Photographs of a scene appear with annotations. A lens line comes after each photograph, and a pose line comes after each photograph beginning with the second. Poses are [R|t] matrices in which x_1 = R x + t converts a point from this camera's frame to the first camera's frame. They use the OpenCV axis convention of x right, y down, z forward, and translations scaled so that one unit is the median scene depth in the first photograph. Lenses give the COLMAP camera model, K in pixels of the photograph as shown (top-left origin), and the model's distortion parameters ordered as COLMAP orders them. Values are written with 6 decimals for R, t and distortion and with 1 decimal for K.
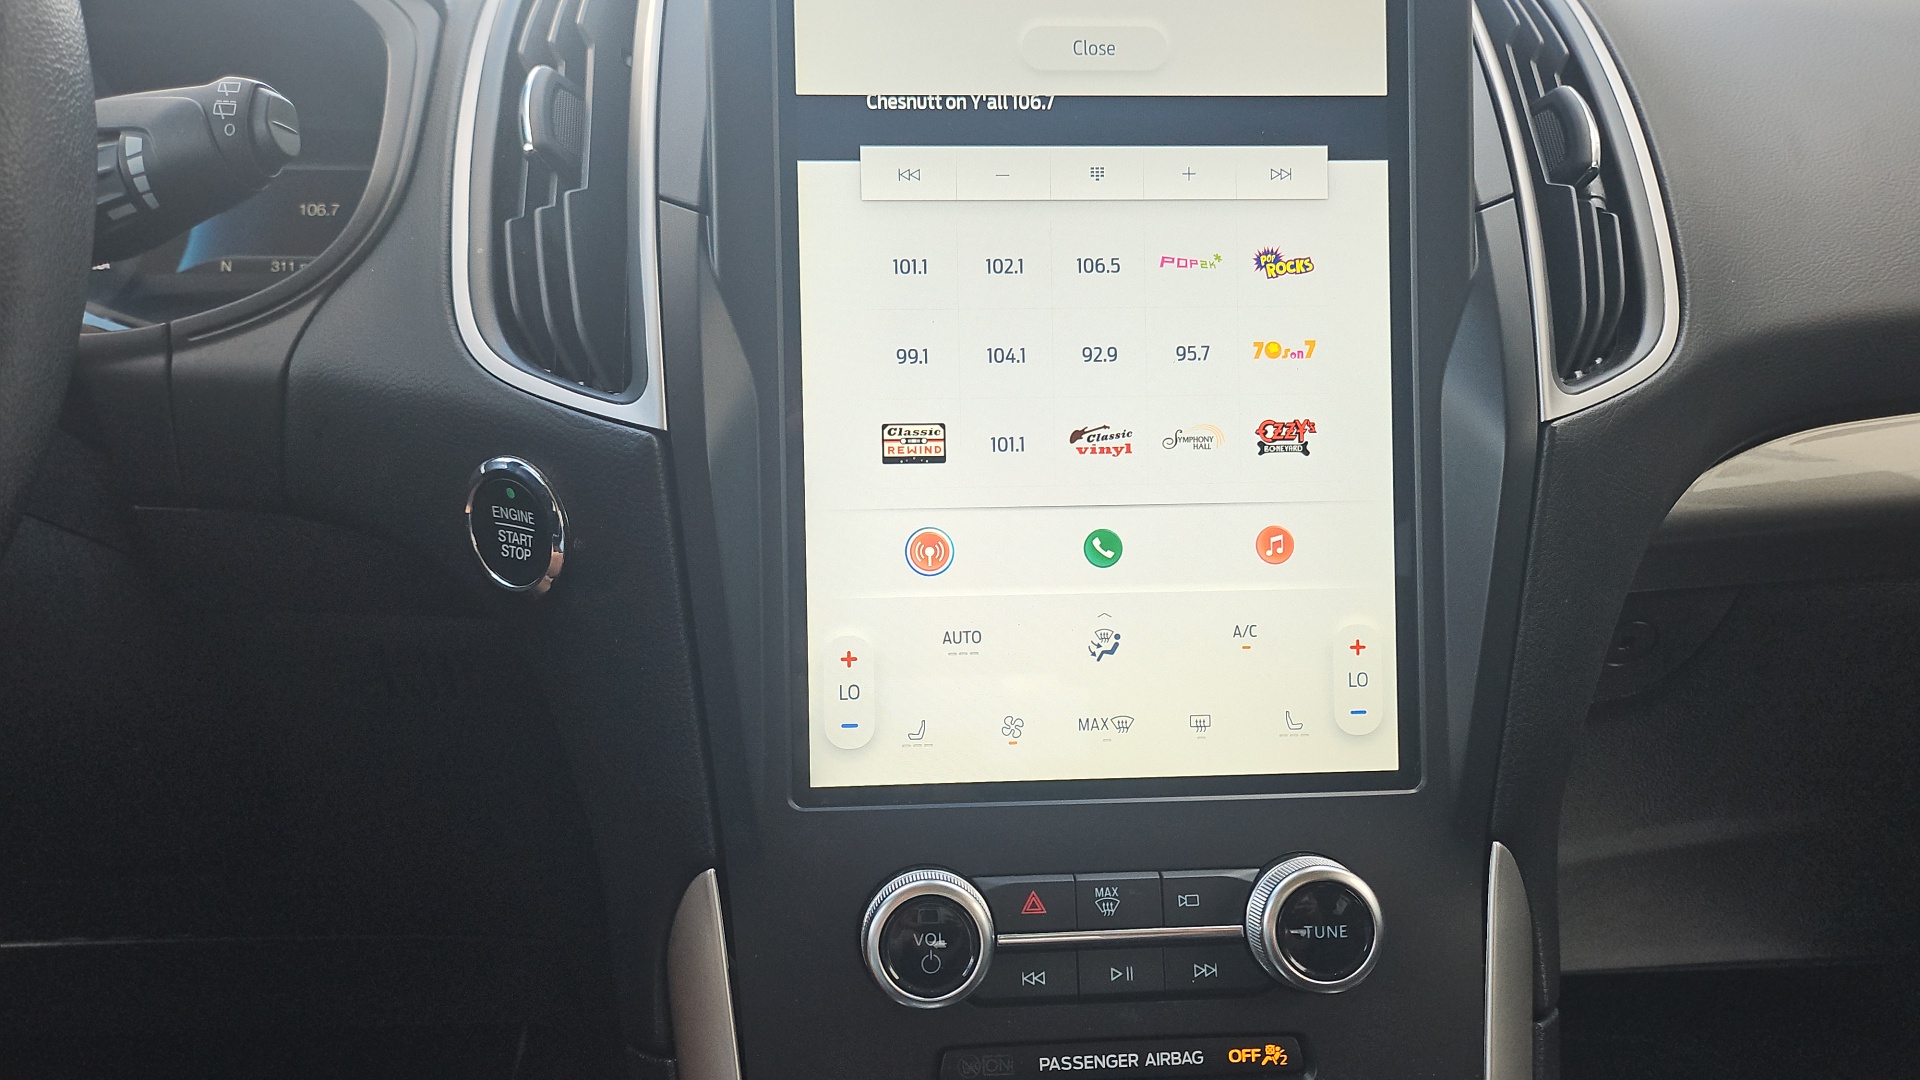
lens RADIAL K [[1405.9, 0, 952.3], [0, 1405.9, 557.1], [0, 0, 1]] dist [0.106009, -0.132125]
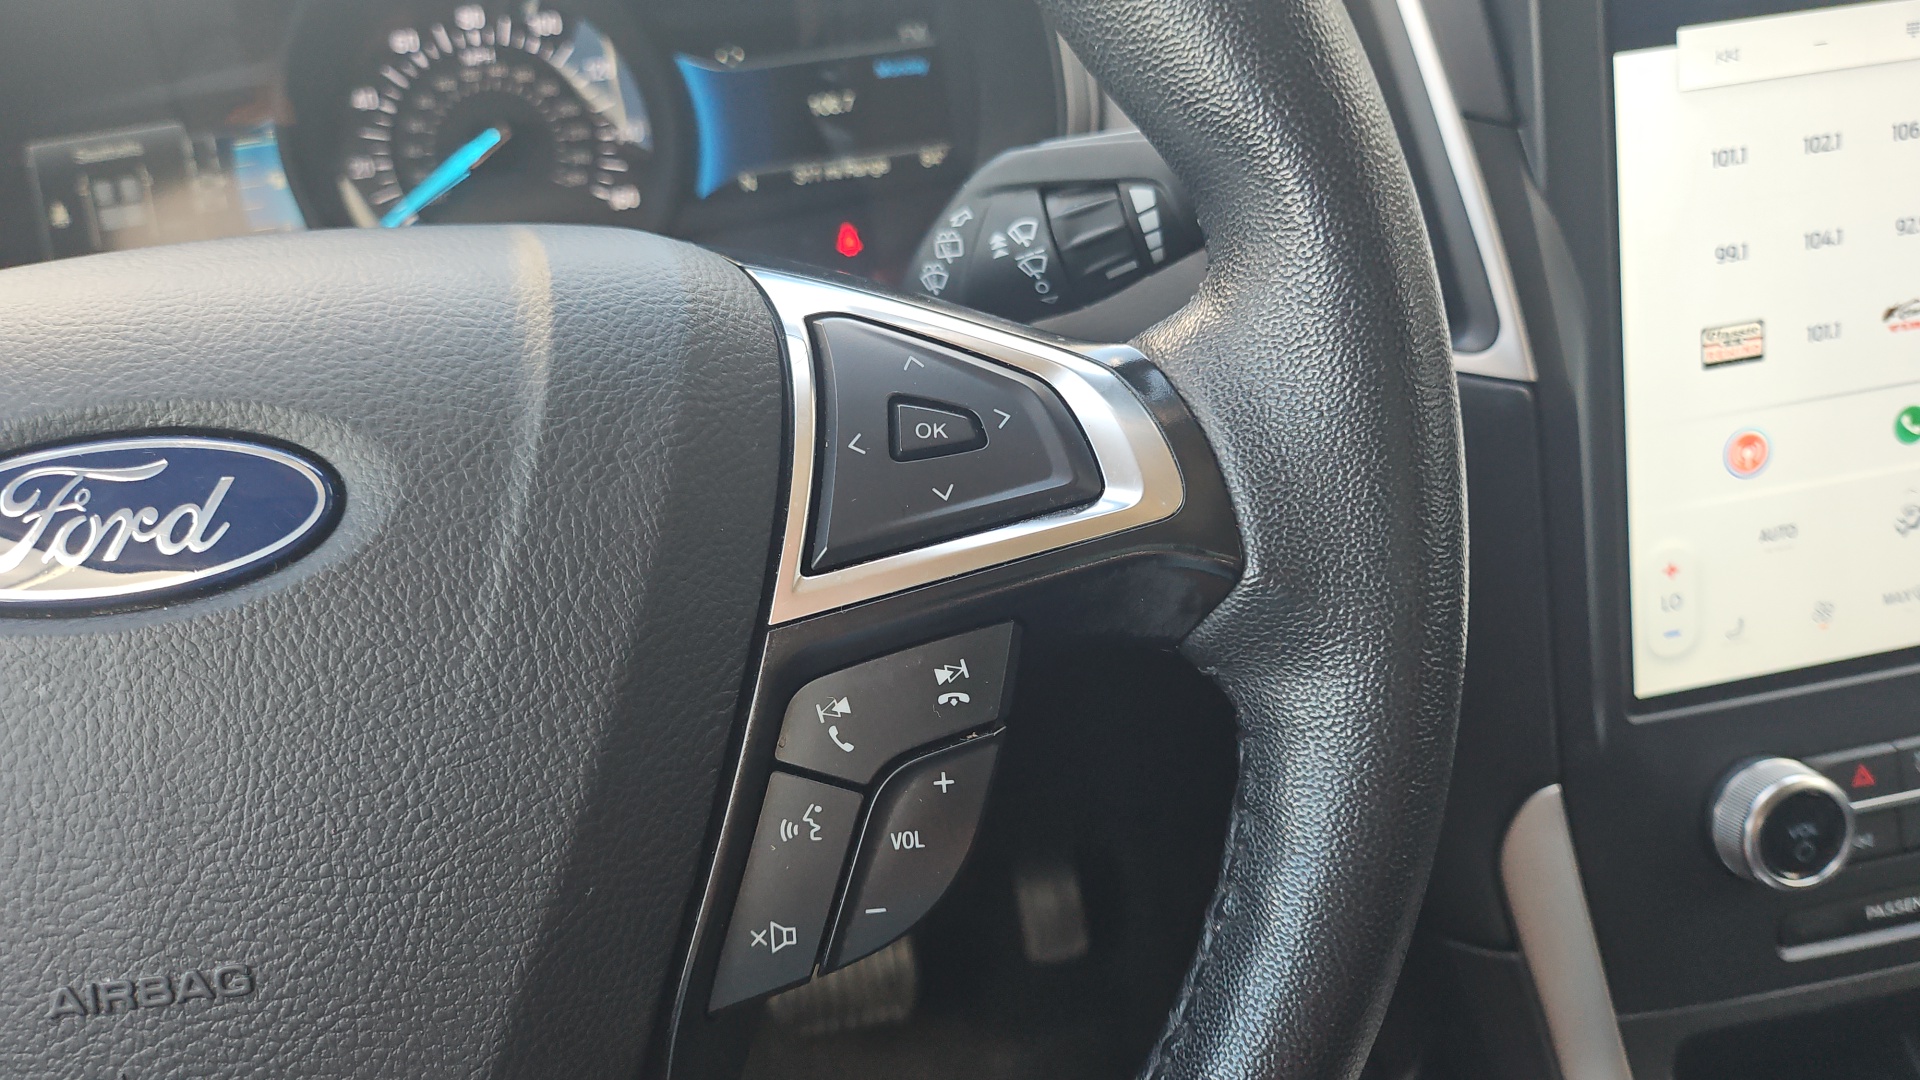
lens RADIAL K [[1406.0, 0, 955.8], [0, 1406.0, 558.7], [0, 0, 1]] dist [0.028377, -0.056718]
pose [[0.991069, -0.132358, 0.016209, -0.584121], [0.124665, 0.962818, 0.239668, -0.235572], [-0.047329, -0.235507, 0.970720, 0.055731]]
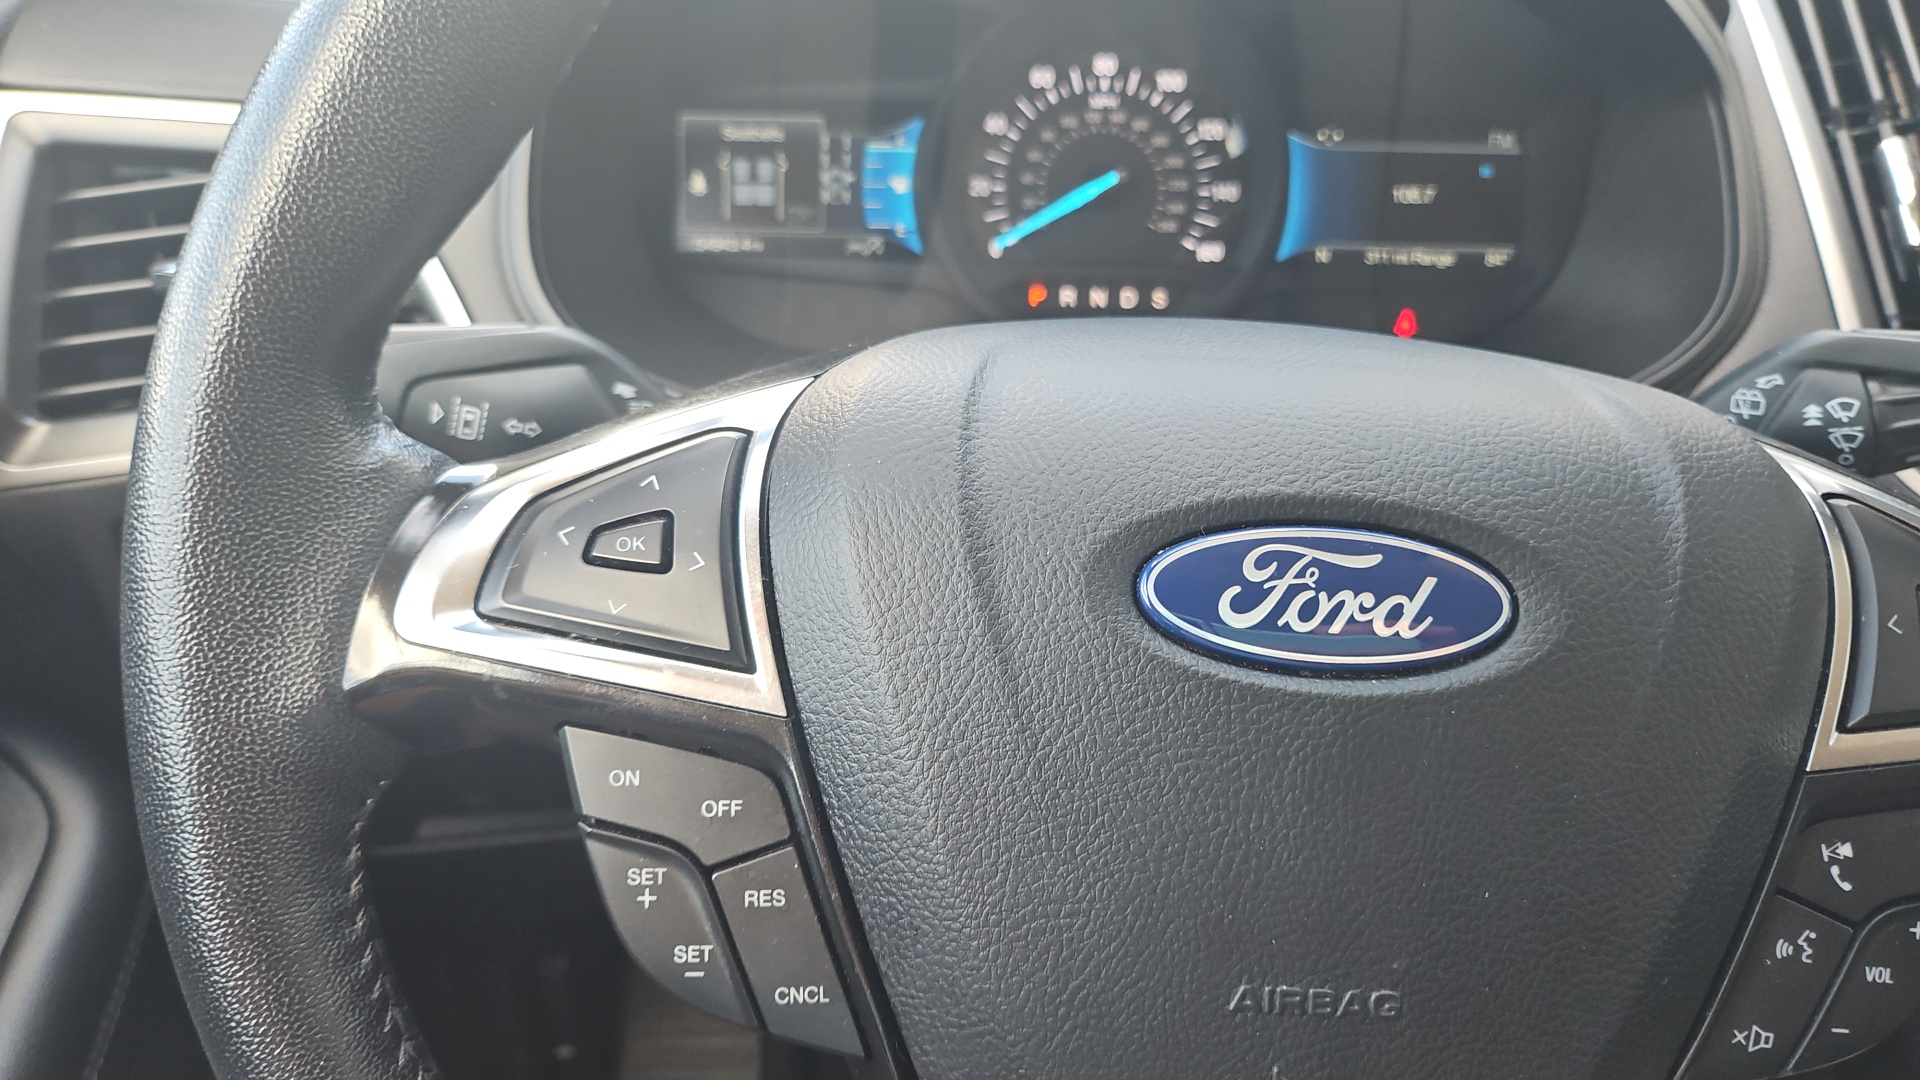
lens RADIAL K [[1395.3, 0, 995.9], [0, 1395.3, 545.5], [0, 0, 1]] dist [0.041545, -0.057436]
pose [[0.999125, 0.039068, -0.014911, -0.982438], [-0.034445, 0.971079, 0.236262, -0.316055], [0.023710, -0.235542, 0.971575, -0.003416]]
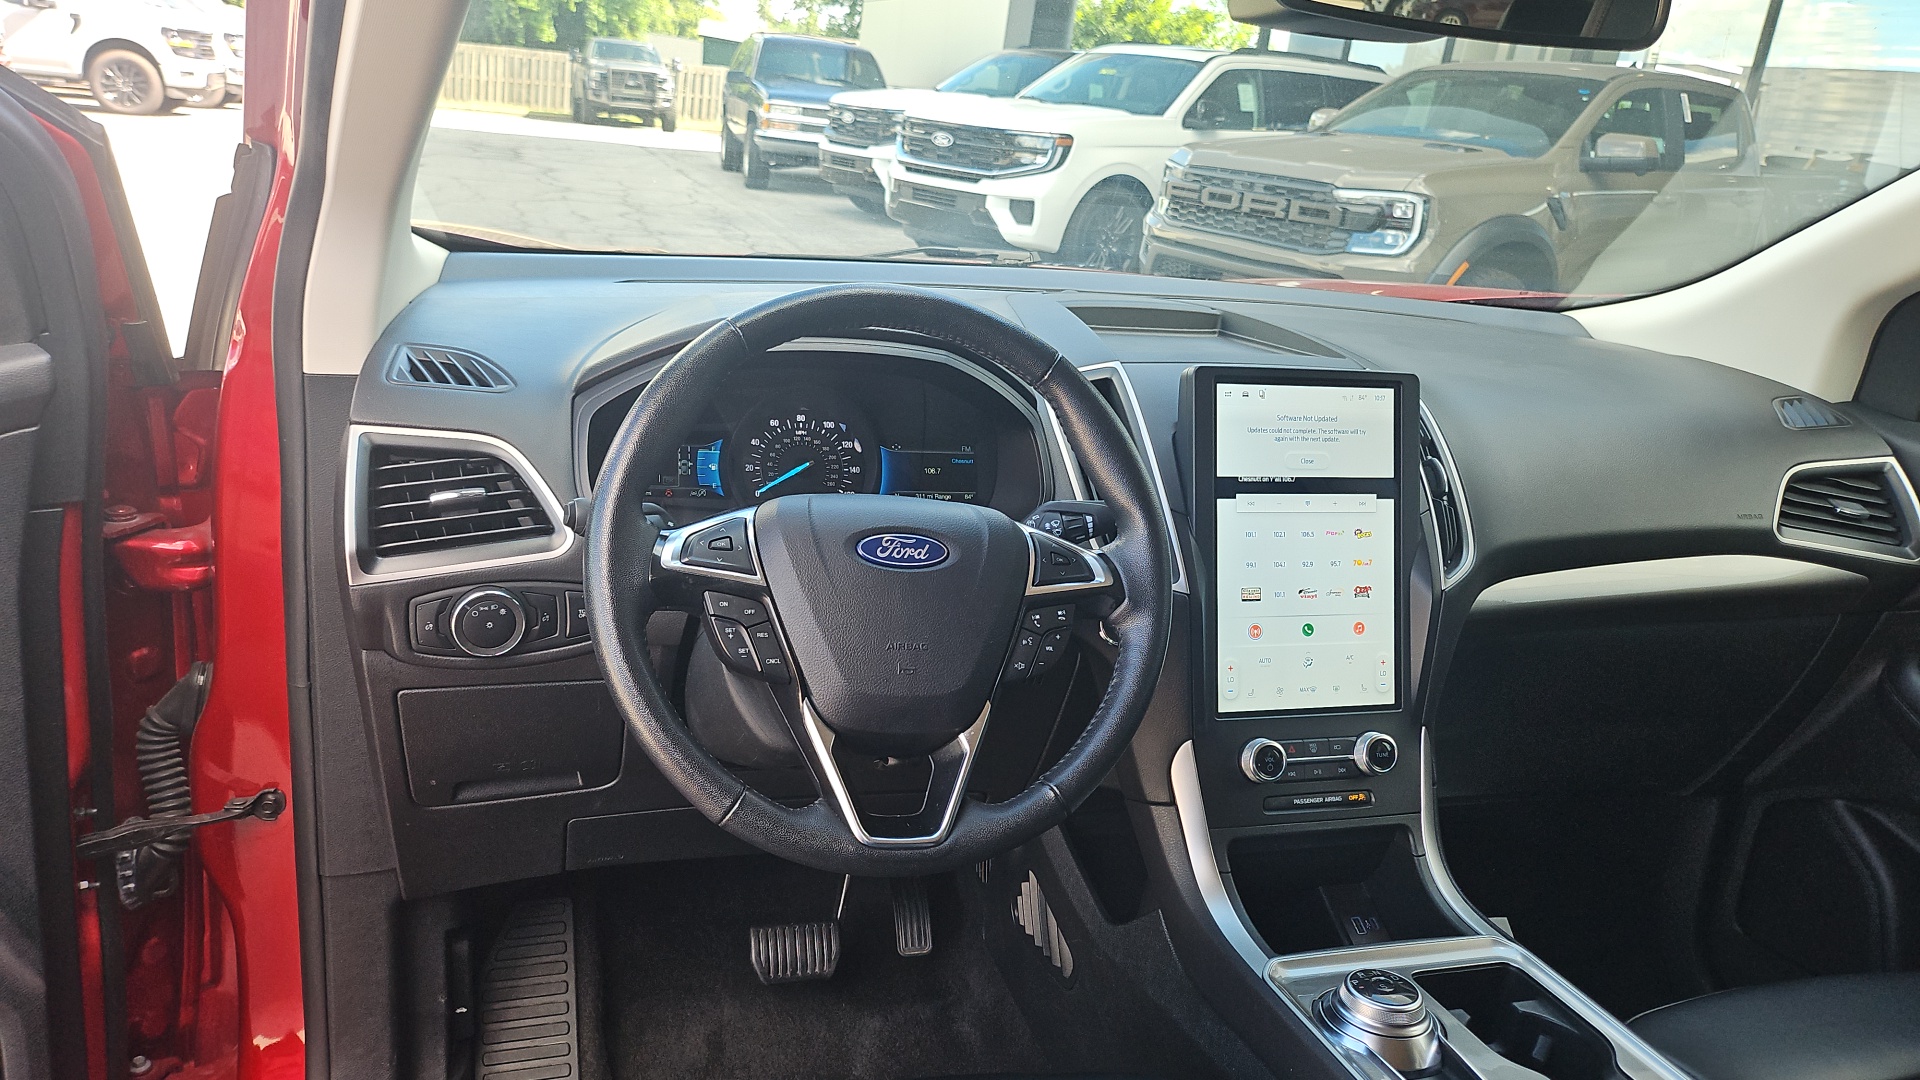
lens RADIAL K [[1354.7, 0, 960.0], [0, 1354.7, 540.0], [0, 0, 1]] dist [0.104828, -0.127355]
pose [[0.970027, 0.013097, 0.242644, -1.296830], [-0.014576, 0.999885, 0.004302, -0.196192], [-0.242560, -0.007710, 0.970106, -1.593006]]
